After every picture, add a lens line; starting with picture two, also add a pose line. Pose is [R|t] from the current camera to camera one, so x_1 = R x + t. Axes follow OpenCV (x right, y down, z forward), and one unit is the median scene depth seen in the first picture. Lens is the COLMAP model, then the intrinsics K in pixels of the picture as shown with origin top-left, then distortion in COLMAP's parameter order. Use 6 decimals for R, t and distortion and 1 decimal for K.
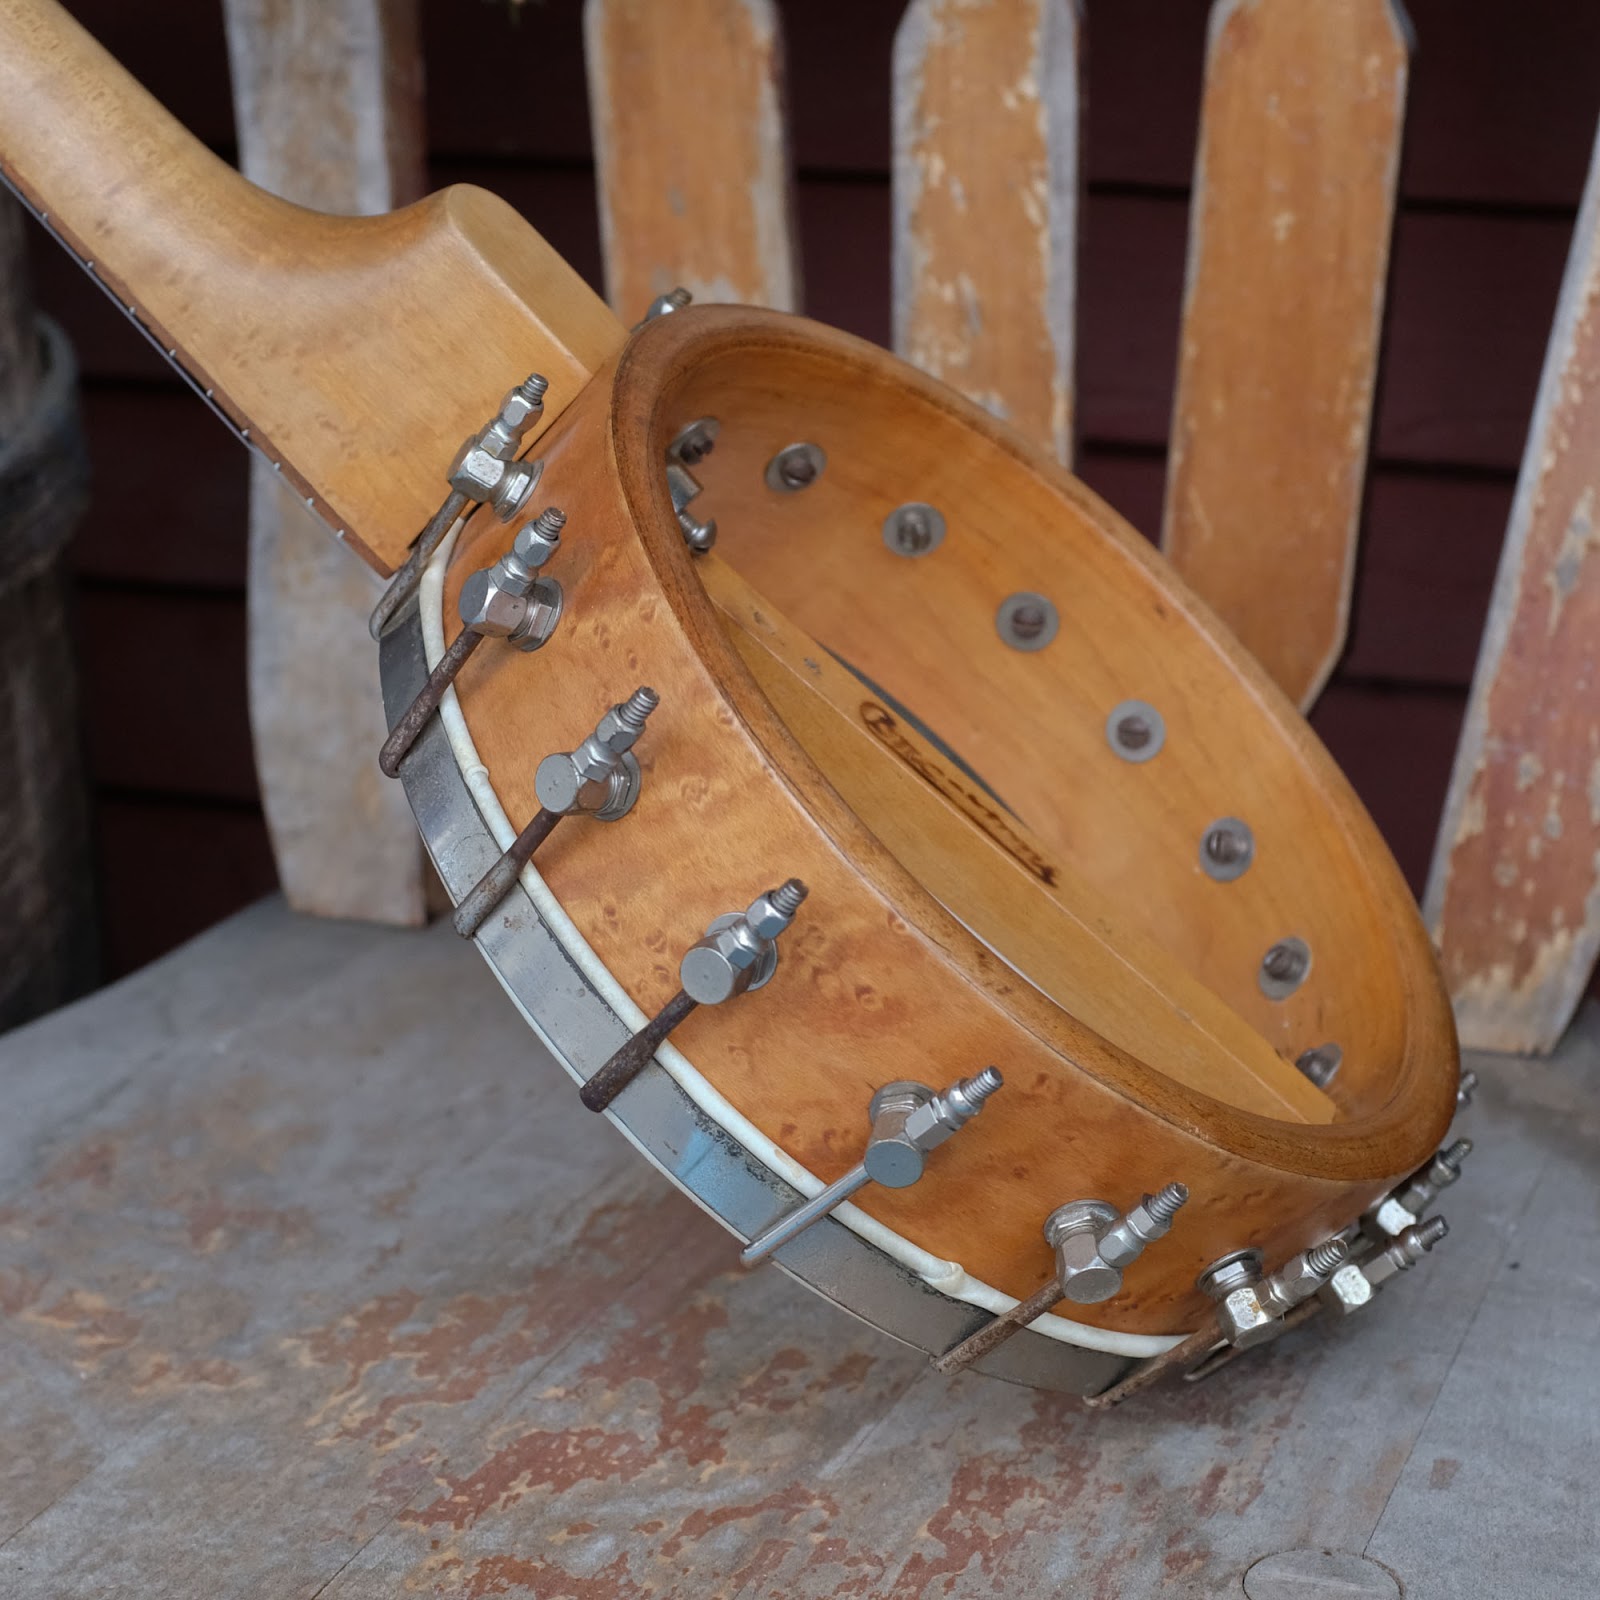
lens RADIAL K [[3530.0, 0, 840.2], [0, 3530.0, 798.8], [0, 0, 1]] dist [-0.094907, 0.098604]
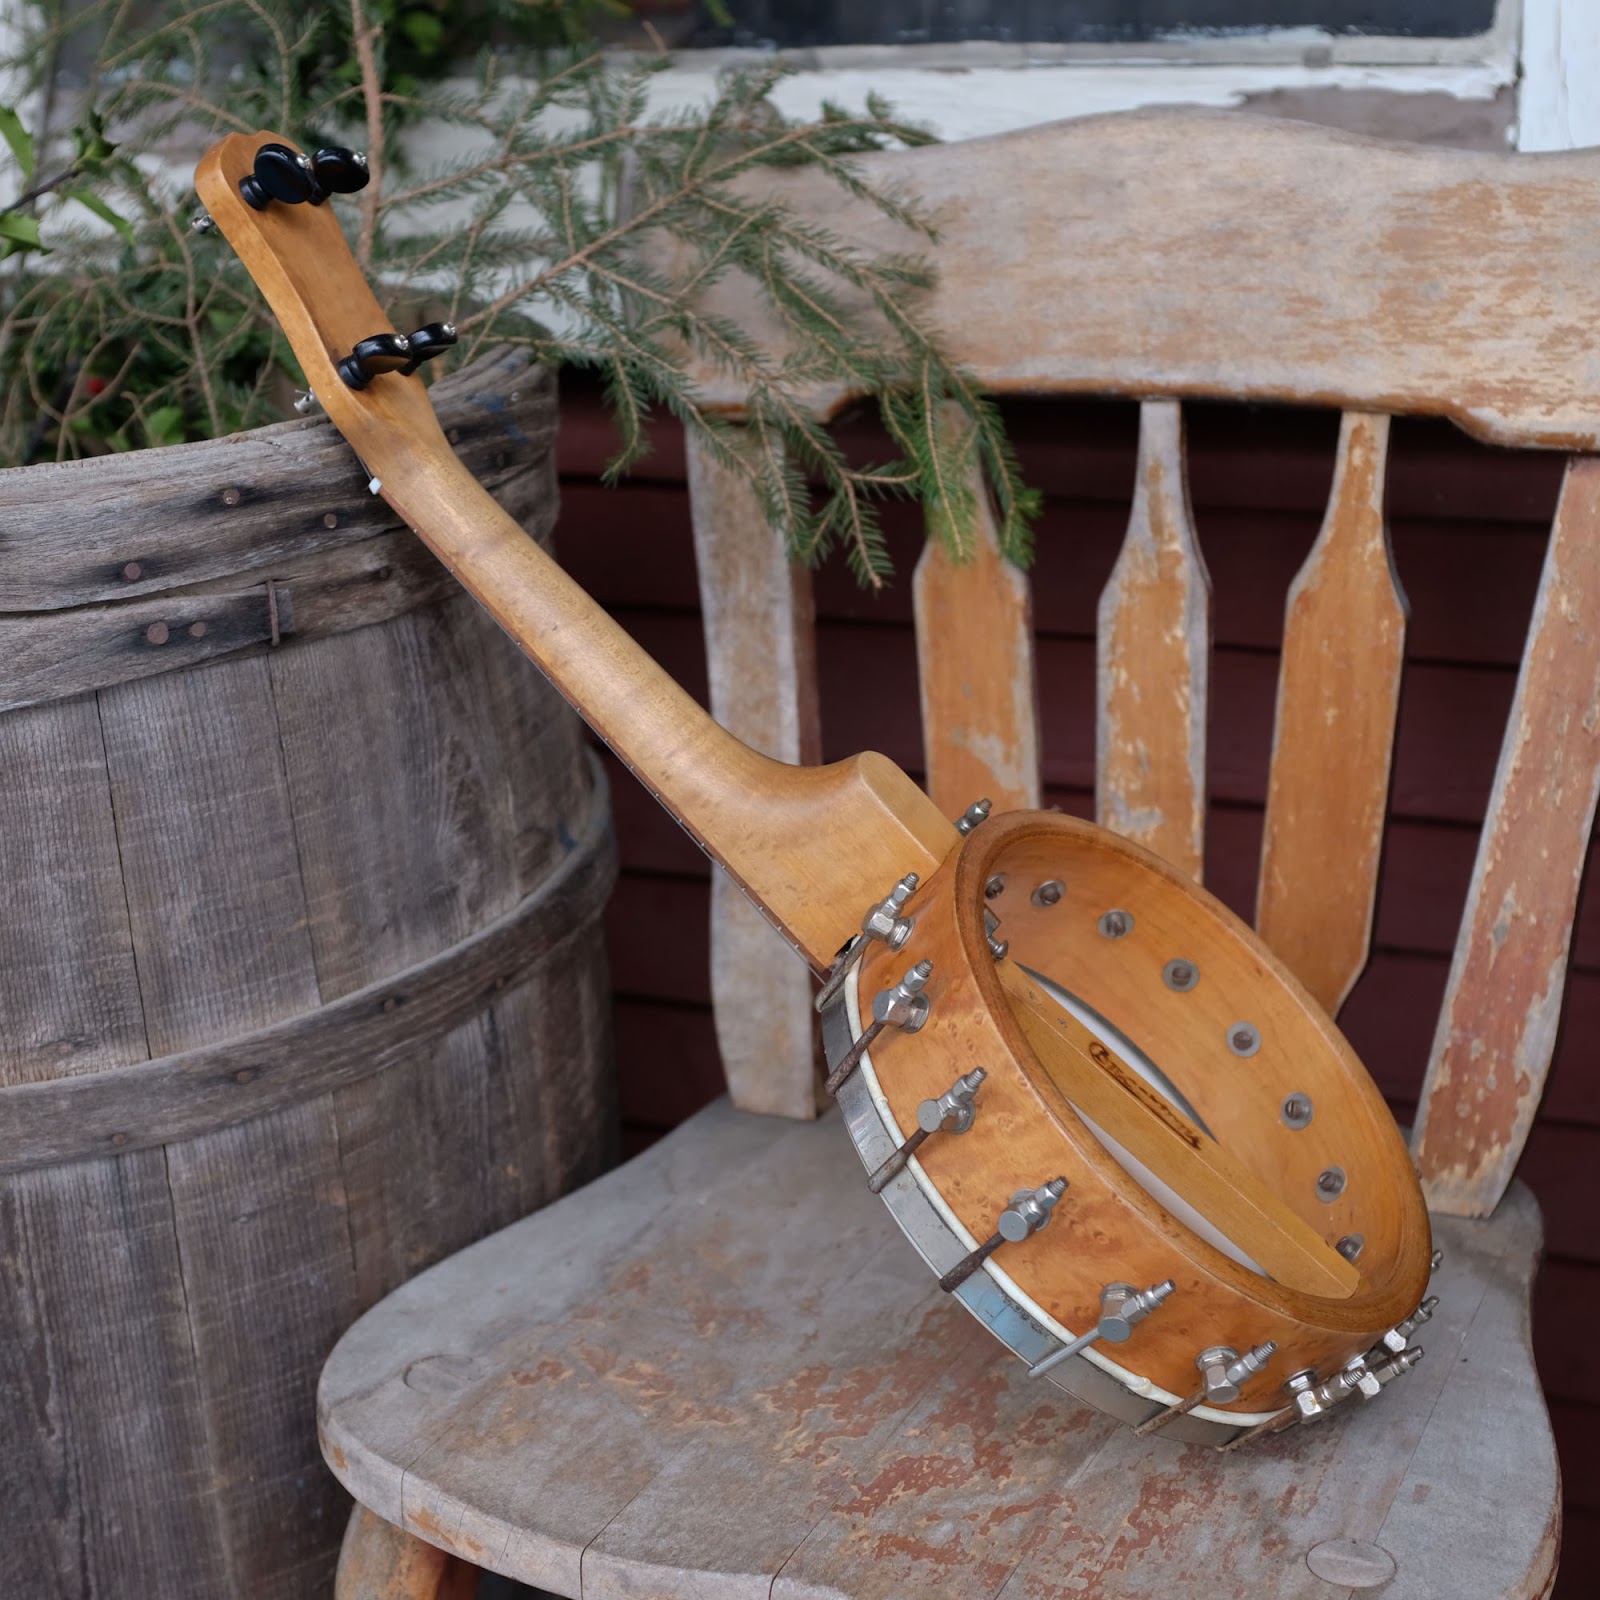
lens RADIAL K [[2461.4, 0, 830.4], [0, 2461.4, 797.7], [0, 0, 1]] dist [-0.100004, 0.122552]
pose [[0.997207, 0.003782, -0.074593, -0.033505], [-0.006042, 0.999529, -0.030100, -0.116868], [0.074444, 0.030467, 0.996760, -0.246987]]
